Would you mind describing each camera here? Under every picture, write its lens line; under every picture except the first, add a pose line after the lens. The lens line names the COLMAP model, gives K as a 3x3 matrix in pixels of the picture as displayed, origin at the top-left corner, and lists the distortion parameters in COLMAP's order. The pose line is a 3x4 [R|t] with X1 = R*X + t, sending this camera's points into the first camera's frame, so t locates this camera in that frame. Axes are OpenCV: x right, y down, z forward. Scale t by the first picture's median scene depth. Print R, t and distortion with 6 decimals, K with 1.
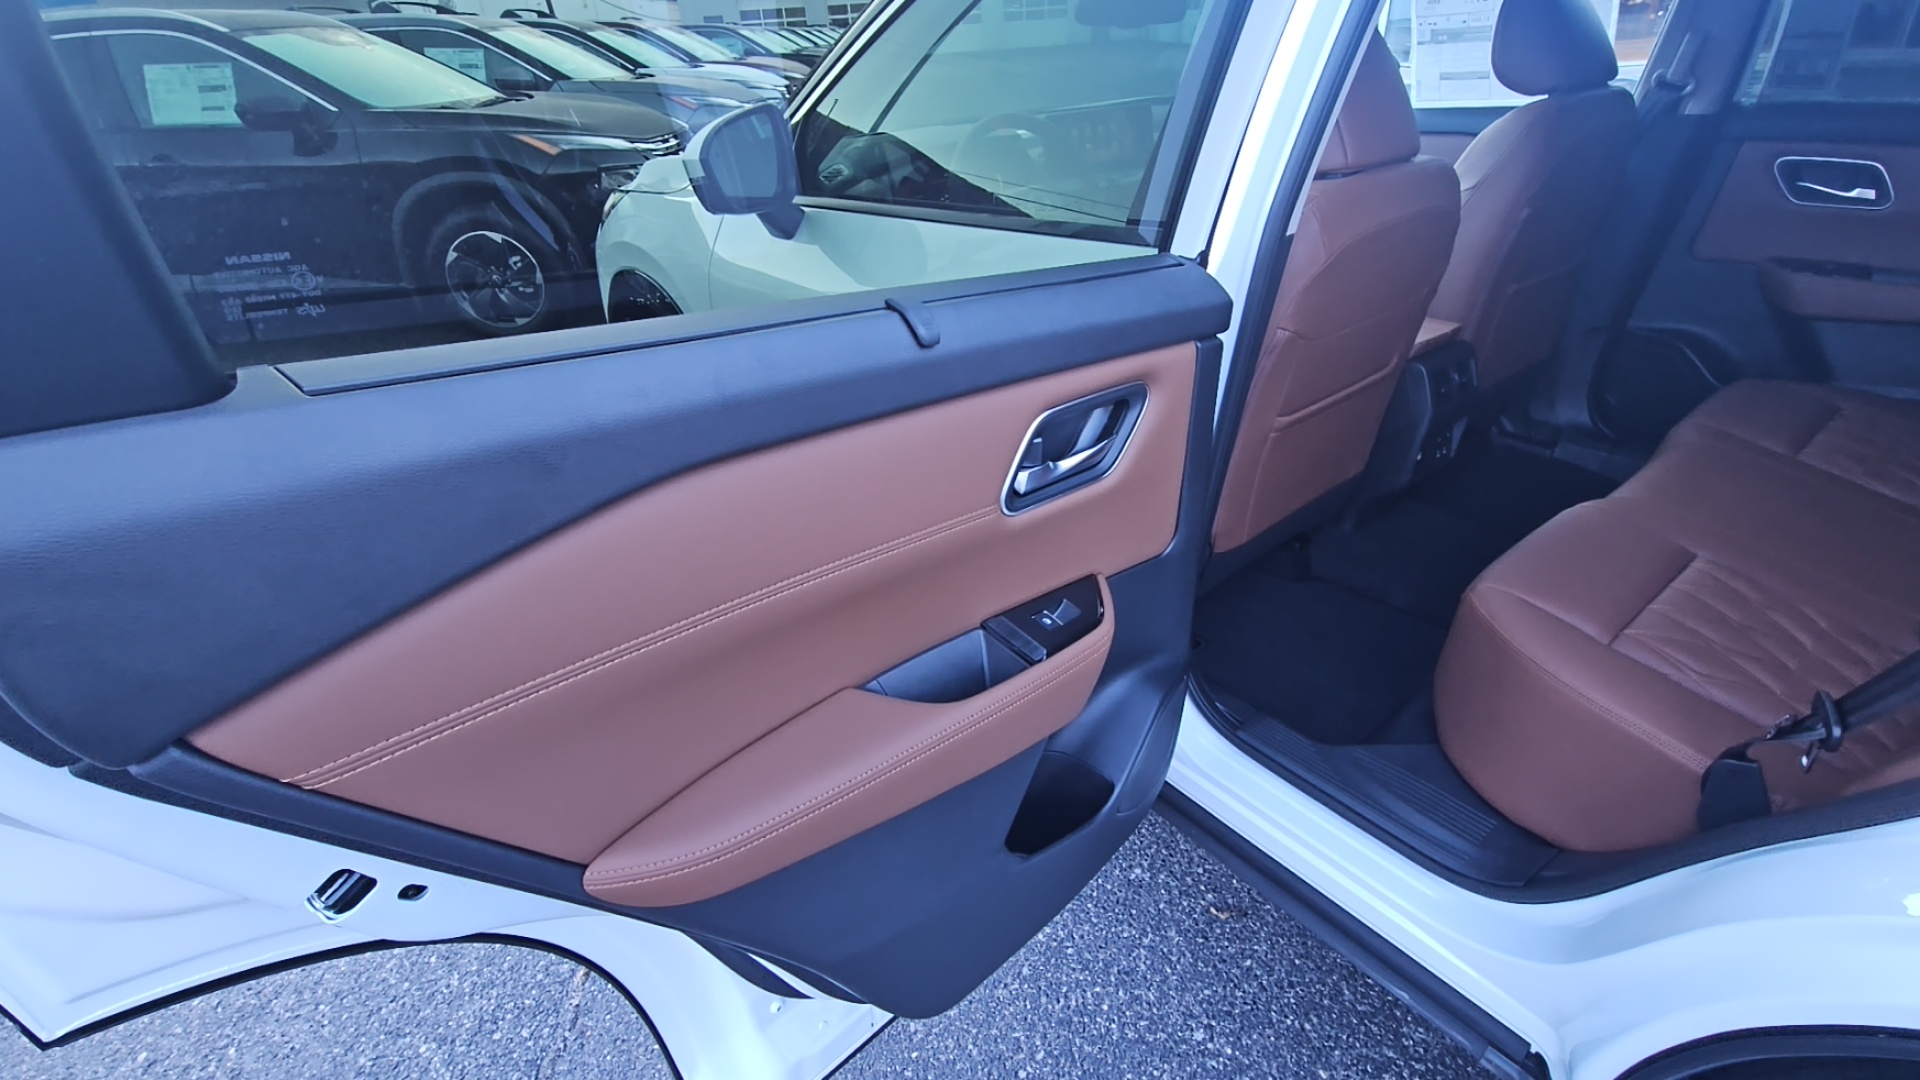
lens RADIAL K [[874.0, 0, 960.0], [0, 874.0, 540.0], [0, 0, 1]] dist [0.023733, -0.016783]
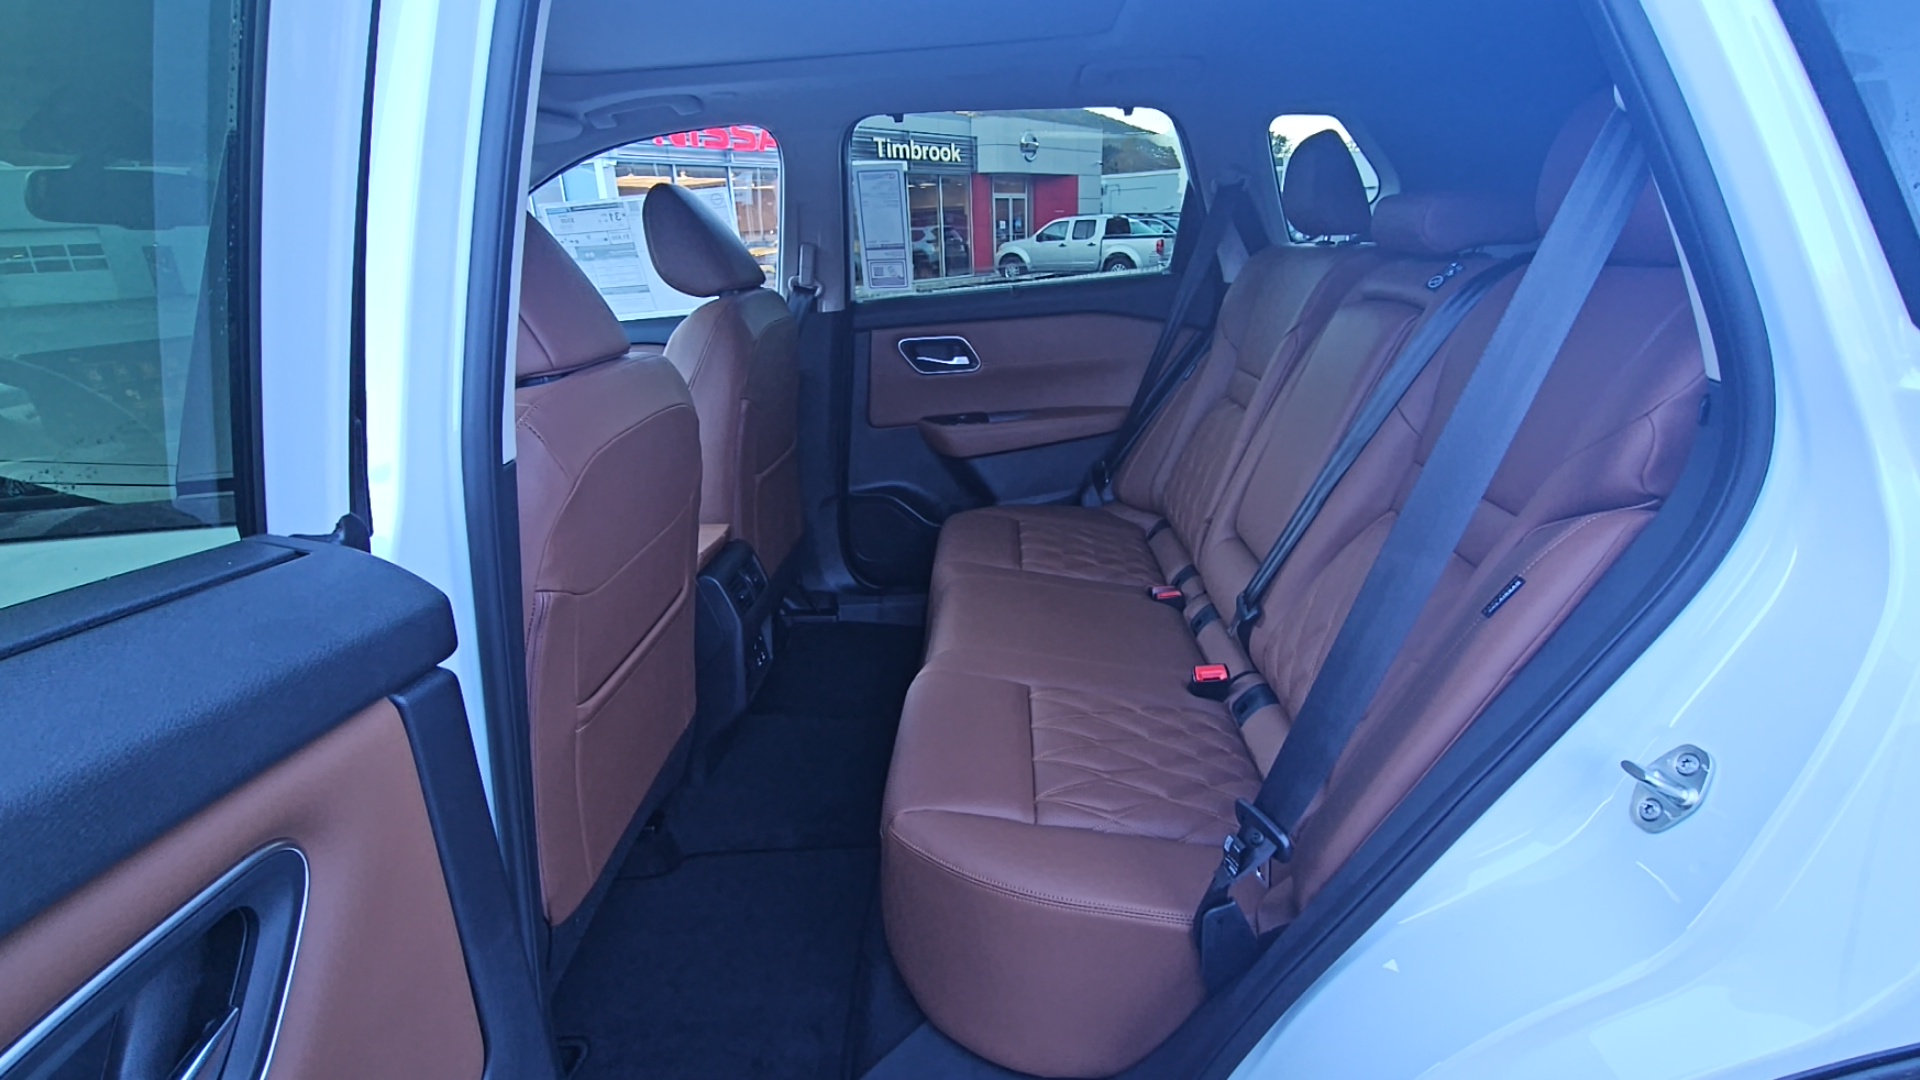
lens RADIAL K [[874.0, 0, 960.0], [0, 874.0, 540.0], [0, 0, 1]] dist [0.023733, -0.016783]
pose [[0.662758, -0.226686, 0.713698, 0.080813], [0.389085, 0.918572, -0.069557, -0.080461], [-0.639816, 0.323789, 0.696991, 0.237328]]
